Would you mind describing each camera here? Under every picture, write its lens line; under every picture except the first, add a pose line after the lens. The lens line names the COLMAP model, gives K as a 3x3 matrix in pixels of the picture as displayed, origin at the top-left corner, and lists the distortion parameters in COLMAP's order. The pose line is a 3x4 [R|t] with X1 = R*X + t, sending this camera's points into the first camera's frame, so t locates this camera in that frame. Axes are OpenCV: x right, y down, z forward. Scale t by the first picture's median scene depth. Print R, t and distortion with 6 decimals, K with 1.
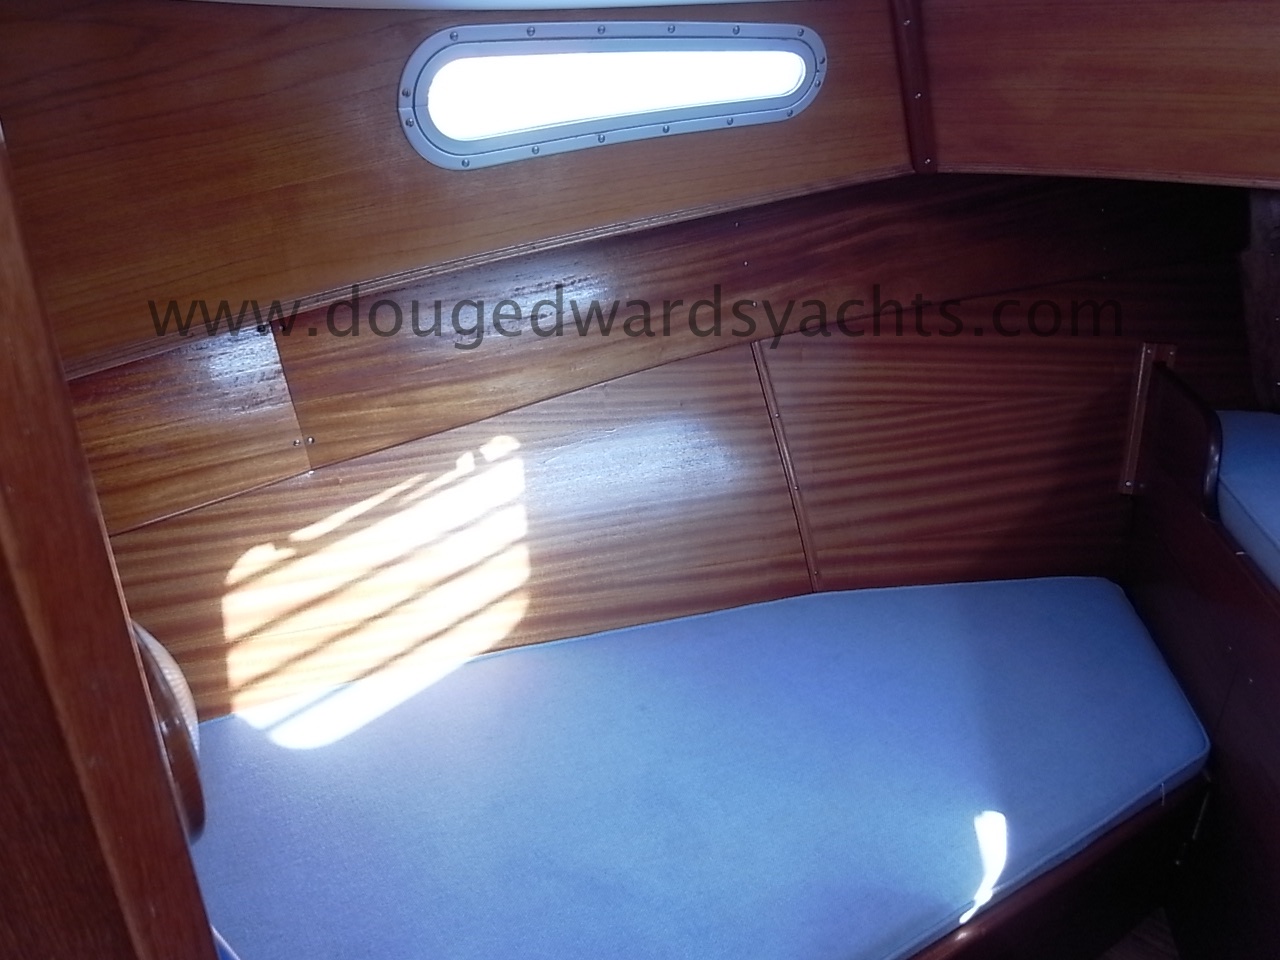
lens RADIAL K [[907.7, 0, 635.6], [0, 907.7, 475.0], [0, 0, 1]] dist [-0.069999, 0.050898]
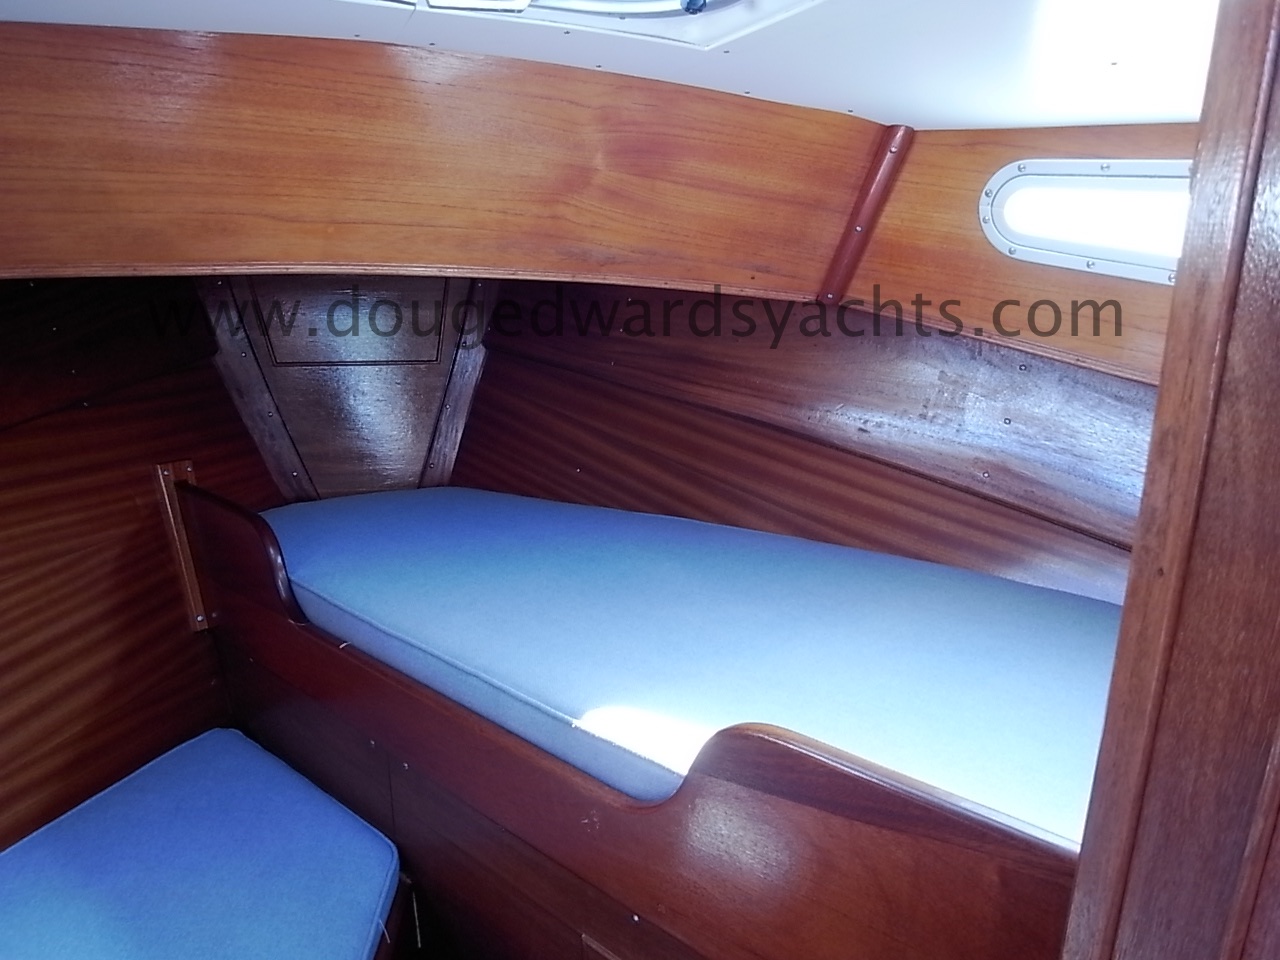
lens RADIAL K [[907.7, 0, 633.5], [0, 907.7, 485.6], [0, 0, 1]] dist [-0.069999, 0.050898]
pose [[0.498189, -0.235394, 0.834505, 0.066541], [0.351900, 0.934506, 0.053522, -0.011140], [-0.792448, 0.266998, 0.548396, 0.160653]]
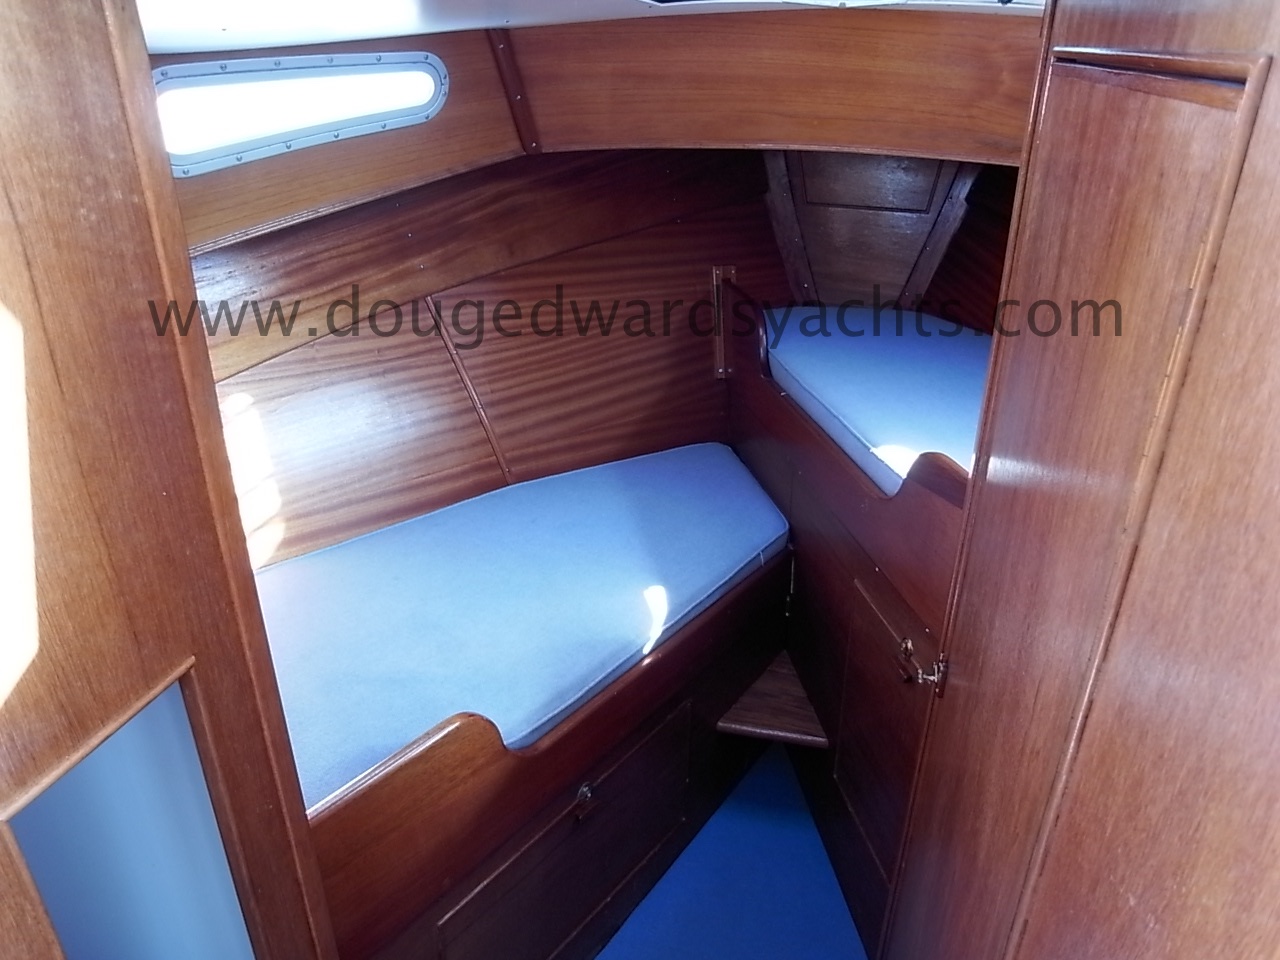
lens RADIAL K [[907.7, 0, 639.6], [0, 907.7, 482.3], [0, 0, 1]] dist [-0.069999, 0.050898]
pose [[0.922363, -0.182325, 0.340594, -0.075523], [0.174562, 0.983187, 0.053584, 0.097524], [-0.344637, 0.010031, 0.938682, -0.299509]]
